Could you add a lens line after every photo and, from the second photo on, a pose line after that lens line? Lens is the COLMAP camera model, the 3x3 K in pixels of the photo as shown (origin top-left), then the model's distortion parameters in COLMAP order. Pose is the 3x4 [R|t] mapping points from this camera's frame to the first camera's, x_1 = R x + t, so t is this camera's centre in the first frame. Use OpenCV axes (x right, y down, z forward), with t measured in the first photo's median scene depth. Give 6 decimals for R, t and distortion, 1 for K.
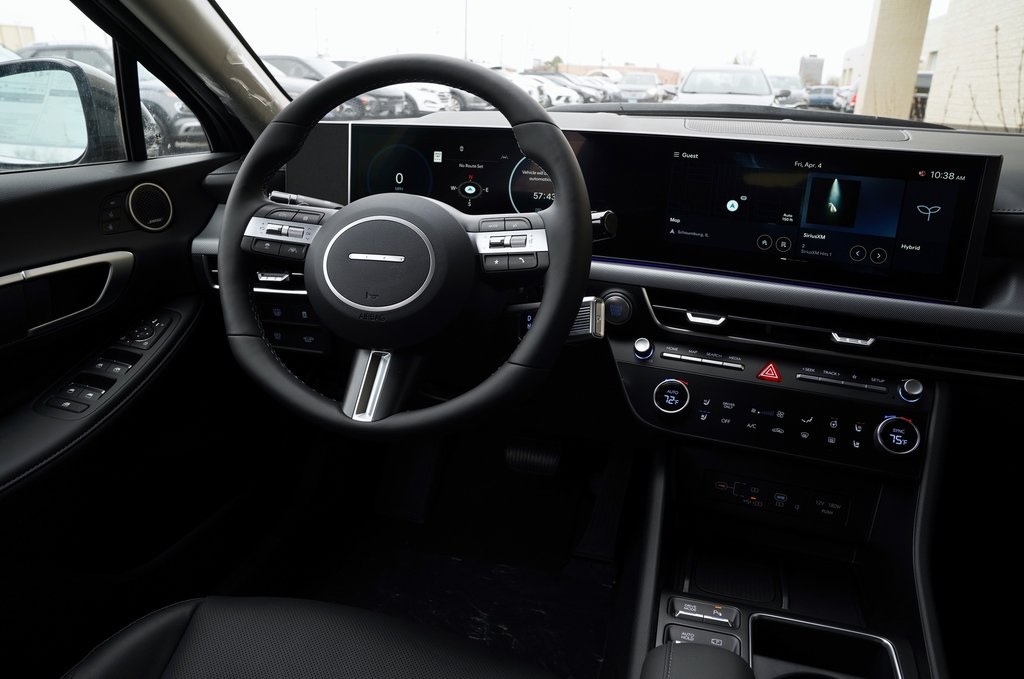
lens RADIAL K [[712.9, 0, 512.0], [0, 712.9, 339.5], [0, 0, 1]] dist [-0.132735, 0.094646]
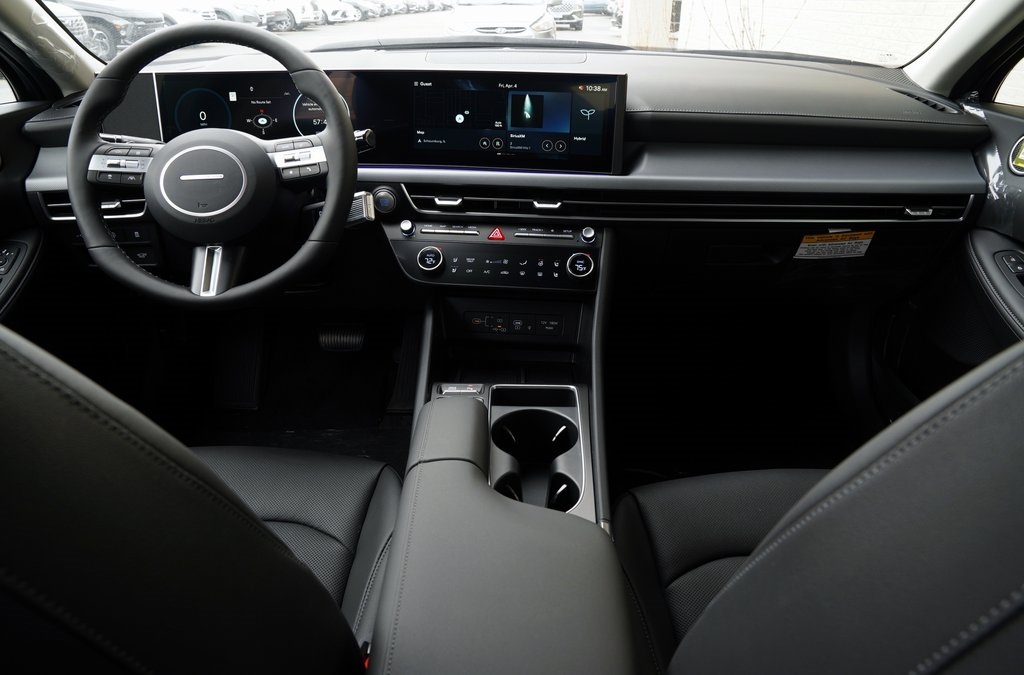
lens RADIAL K [[712.9, 0, 512.0], [0, 712.9, 337.5], [0, 0, 1]] dist [-0.132735, 0.094646]
pose [[0.957972, -0.135802, 0.252681, 0.002493], [0.107363, 0.986559, 0.123184, 0.080994], [-0.266013, -0.090878, 0.959676, -0.429656]]
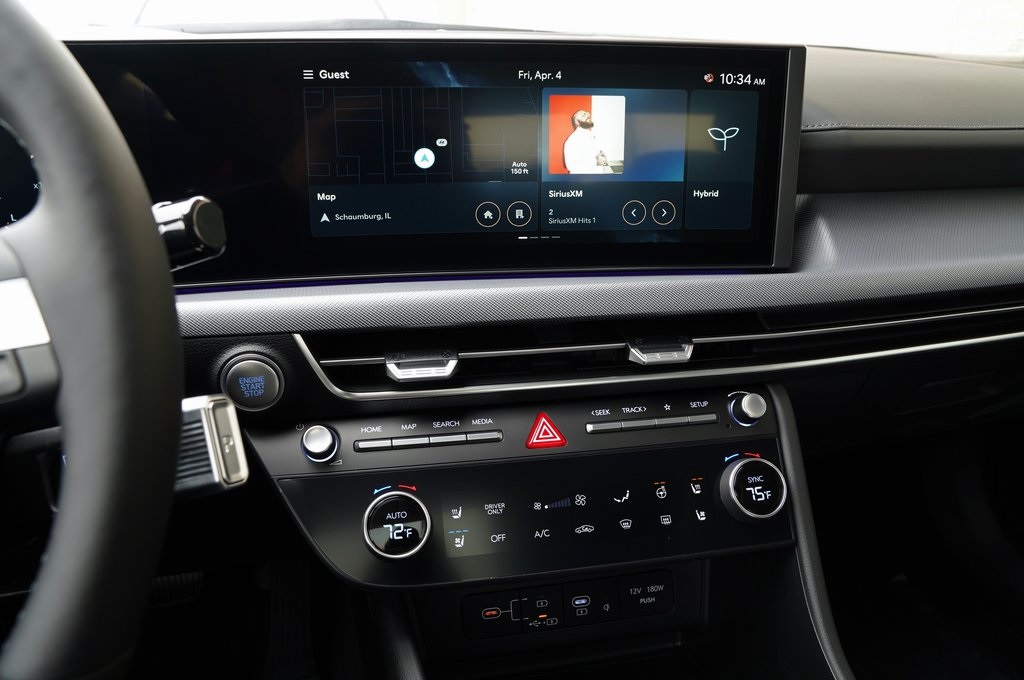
lens RADIAL K [[711.3, 0, 512.0], [0, 711.3, 340.0], [0, 0, 1]] dist [-0.104825, 0.002286]
pose [[0.842261, -0.213973, 0.494785, 0.065269], [0.189322, 0.976795, 0.100143, -0.096681], [-0.504731, 0.009327, 0.863226, 0.503544]]
